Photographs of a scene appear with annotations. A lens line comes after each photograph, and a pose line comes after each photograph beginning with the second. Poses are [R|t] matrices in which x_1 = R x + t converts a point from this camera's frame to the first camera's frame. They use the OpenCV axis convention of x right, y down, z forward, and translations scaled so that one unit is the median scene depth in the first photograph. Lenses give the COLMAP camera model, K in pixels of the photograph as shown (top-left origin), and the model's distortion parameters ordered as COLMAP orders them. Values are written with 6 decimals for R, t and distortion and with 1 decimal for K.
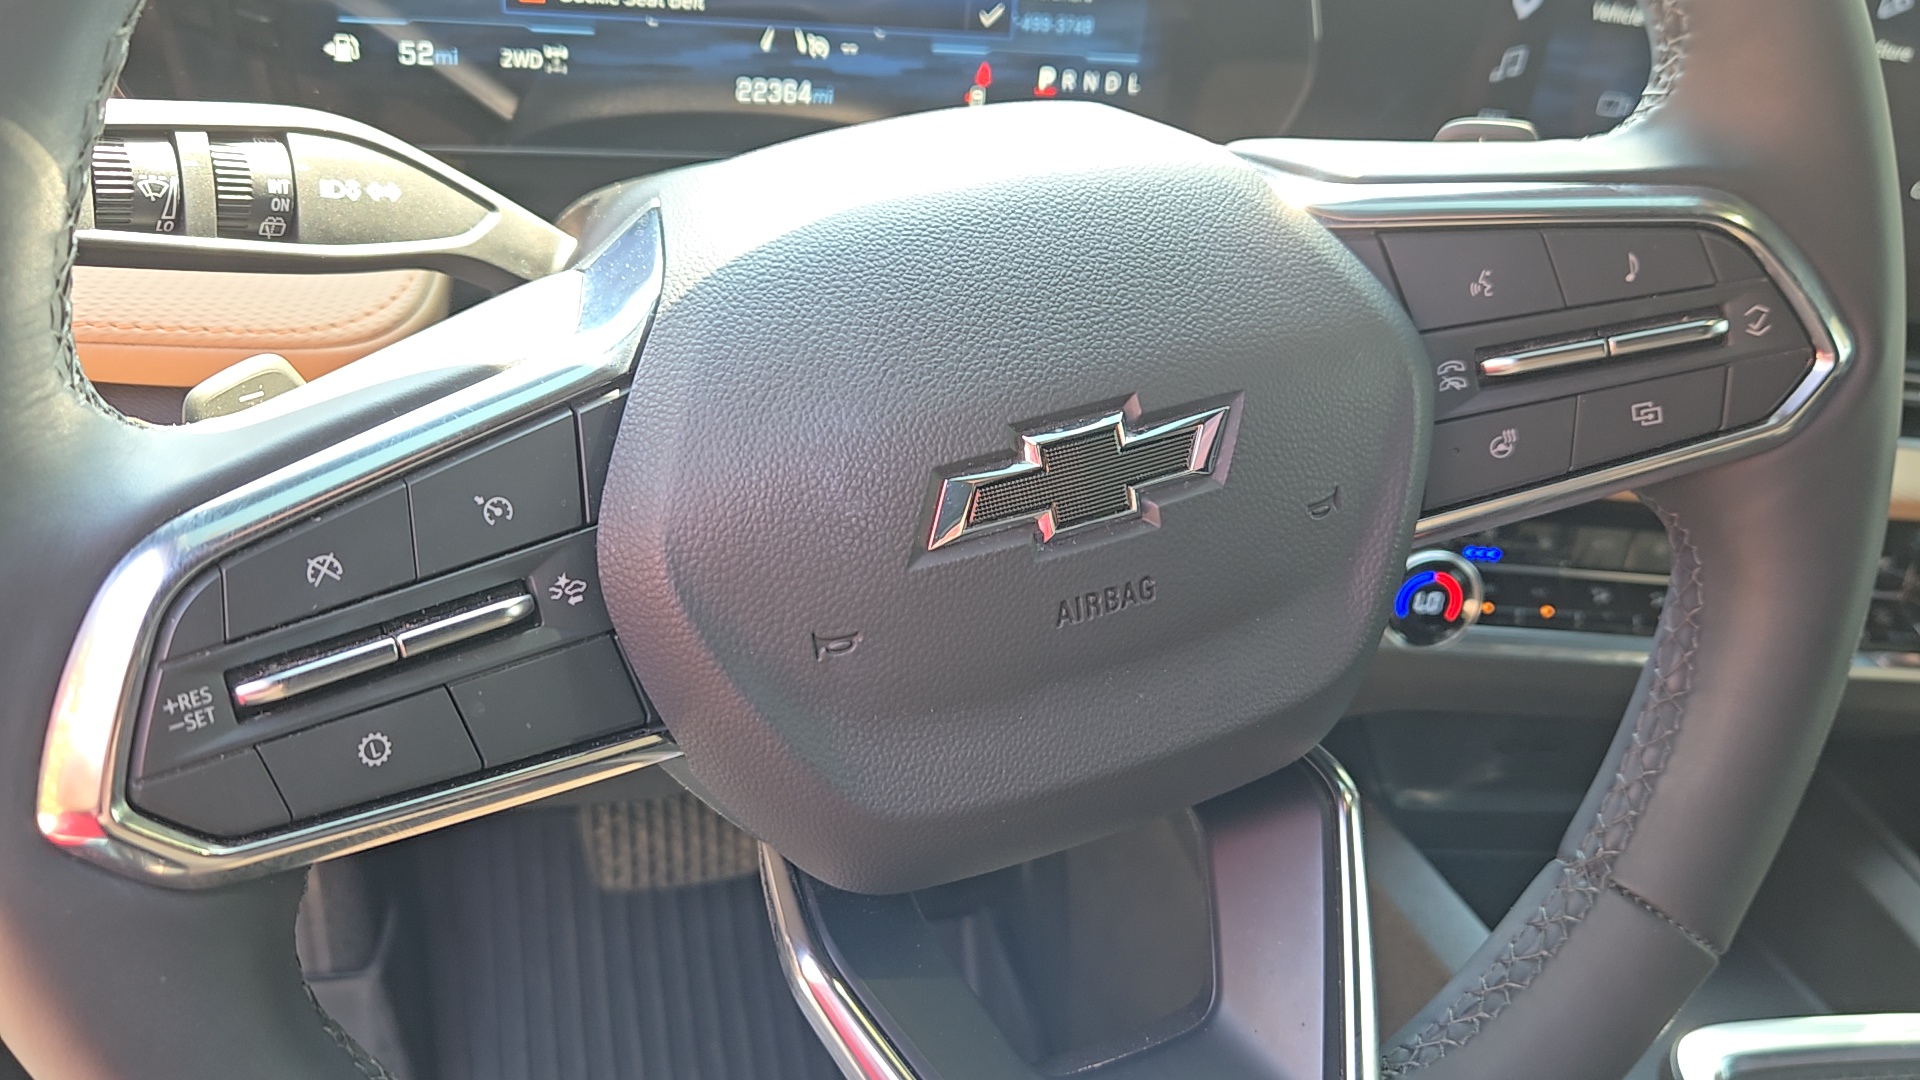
lens RADIAL K [[1606.2, 0, 960.0], [0, 1606.2, 540.0], [0, 0, 1]] dist [0.000545, 0.004587]
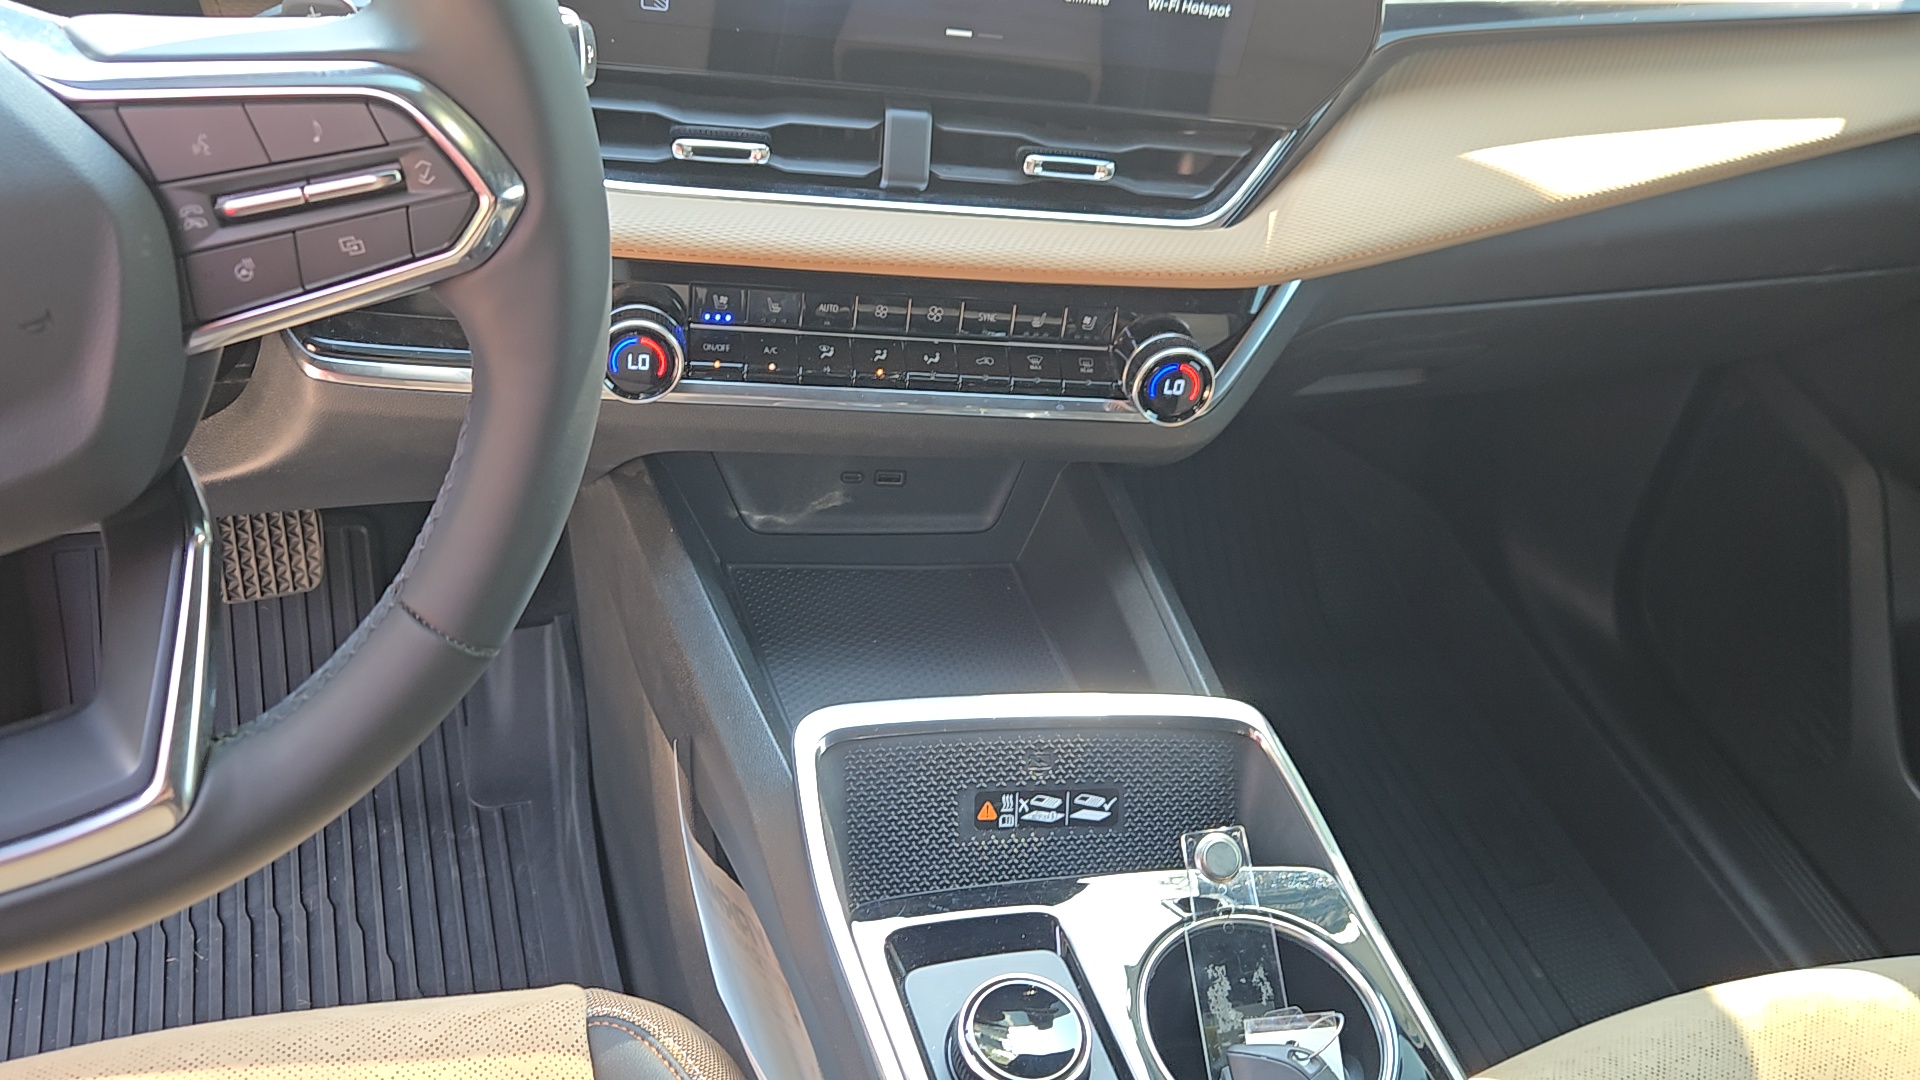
lens RADIAL K [[1602.9, 0, 960.0], [0, 1602.9, 540.0], [0, 0, 1]] dist [0.003812, -0.002619]
pose [[0.999053, -0.015624, 0.040599, 0.862828], [0.008215, 0.984247, 0.176608, -0.069383], [-0.042719, -0.176107, 0.983444, -0.334571]]
